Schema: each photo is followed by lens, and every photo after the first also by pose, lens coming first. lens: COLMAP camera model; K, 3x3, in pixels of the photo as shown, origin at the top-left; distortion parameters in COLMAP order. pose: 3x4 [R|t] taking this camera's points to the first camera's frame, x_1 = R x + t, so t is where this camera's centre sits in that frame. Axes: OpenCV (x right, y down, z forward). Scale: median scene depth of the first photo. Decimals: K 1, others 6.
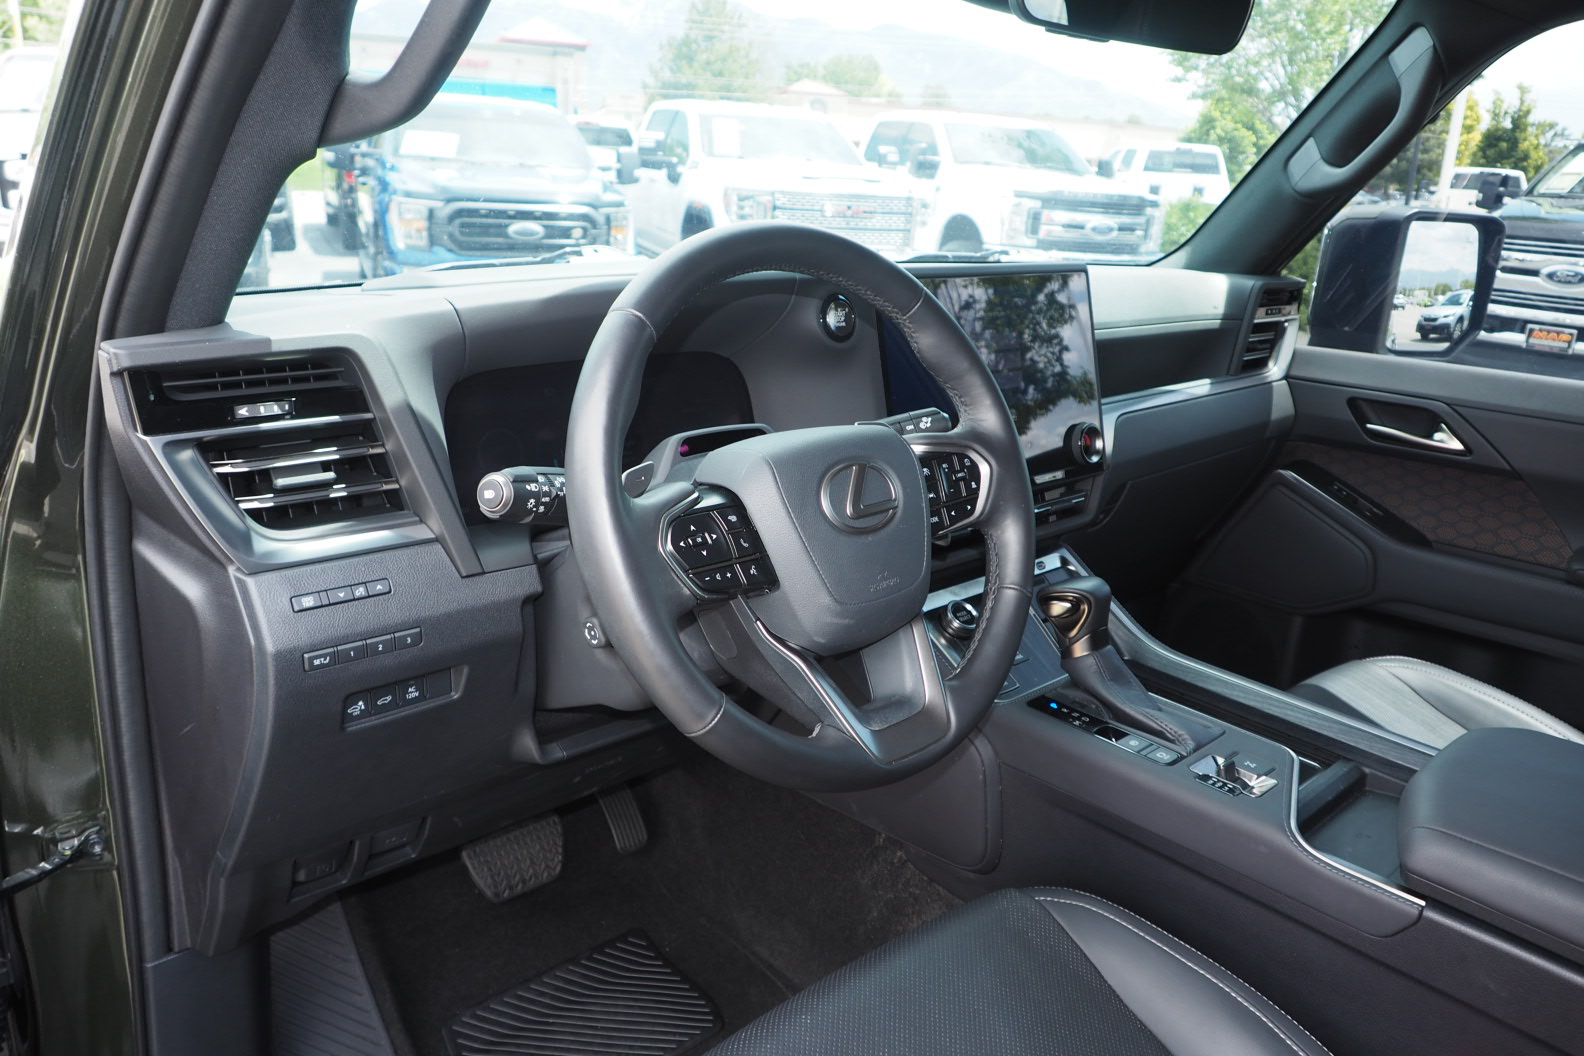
lens RADIAL K [[1136.1, 0, 785.2], [0, 1136.1, 535.1], [0, 0, 1]] dist [-0.024716, 0.007256]
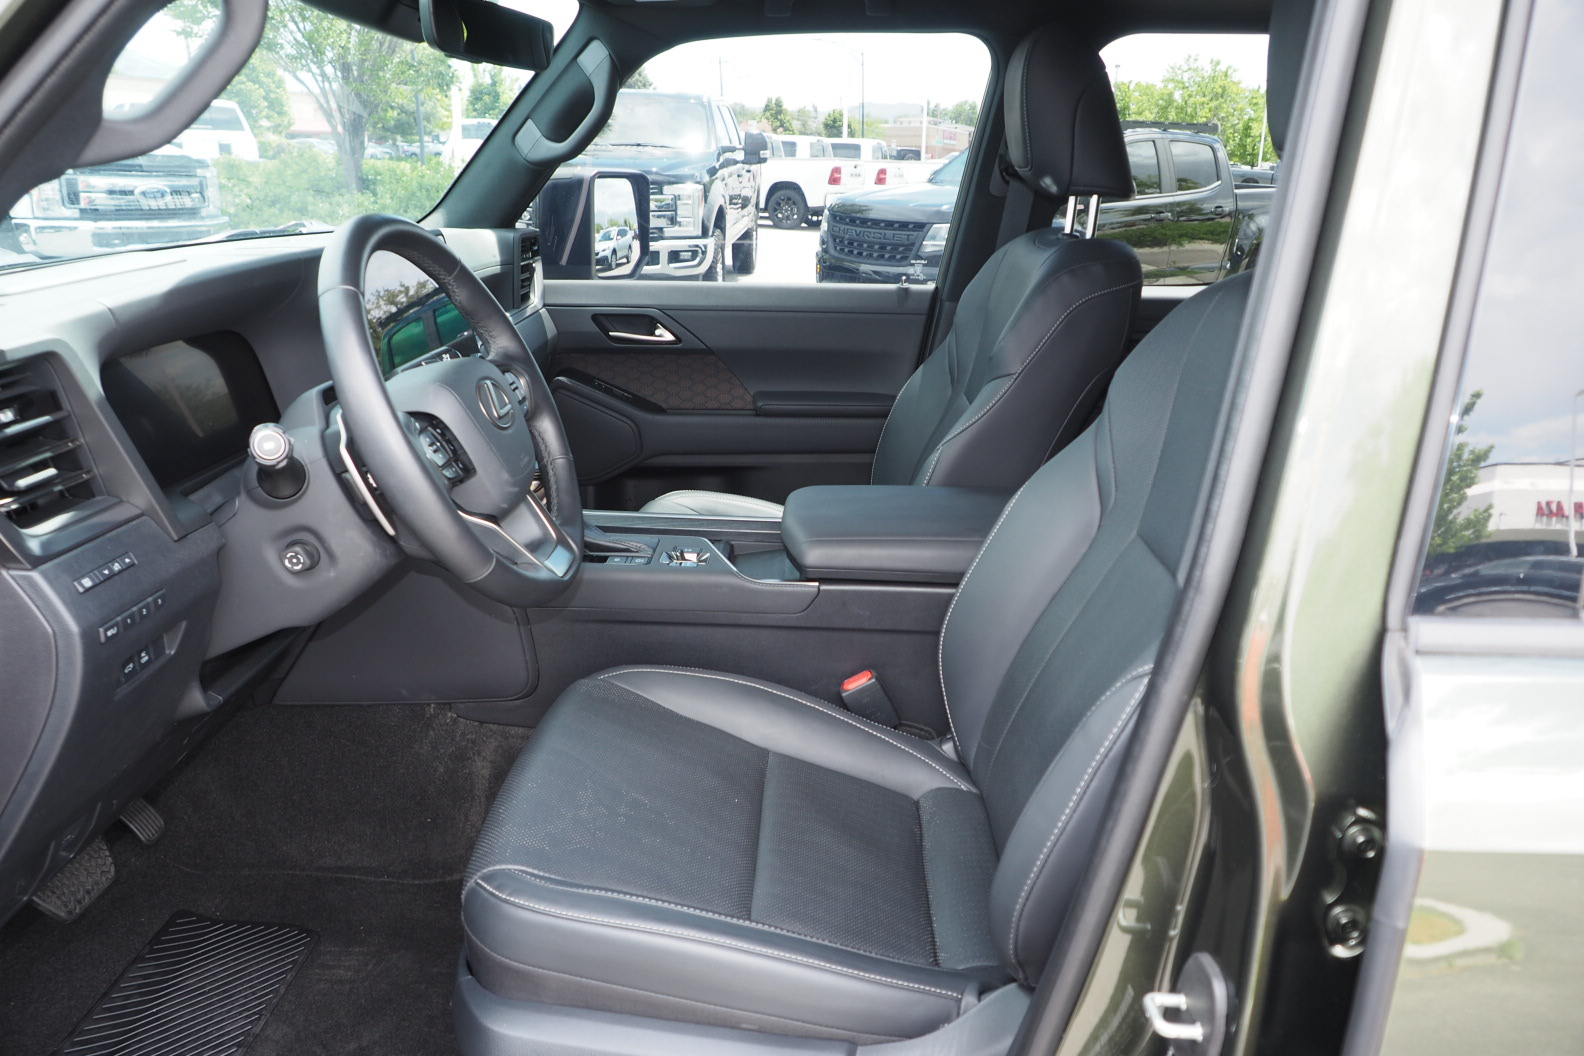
lens RADIAL K [[1136.1, 0, 785.2], [0, 1136.1, 535.1], [0, 0, 1]] dist [-0.024716, 0.007256]
pose [[0.701121, -0.248356, 0.668393, -0.318613], [0.222873, 0.966745, 0.125429, 0.013403], [-0.677316, 0.061026, 0.733157, -0.127417]]
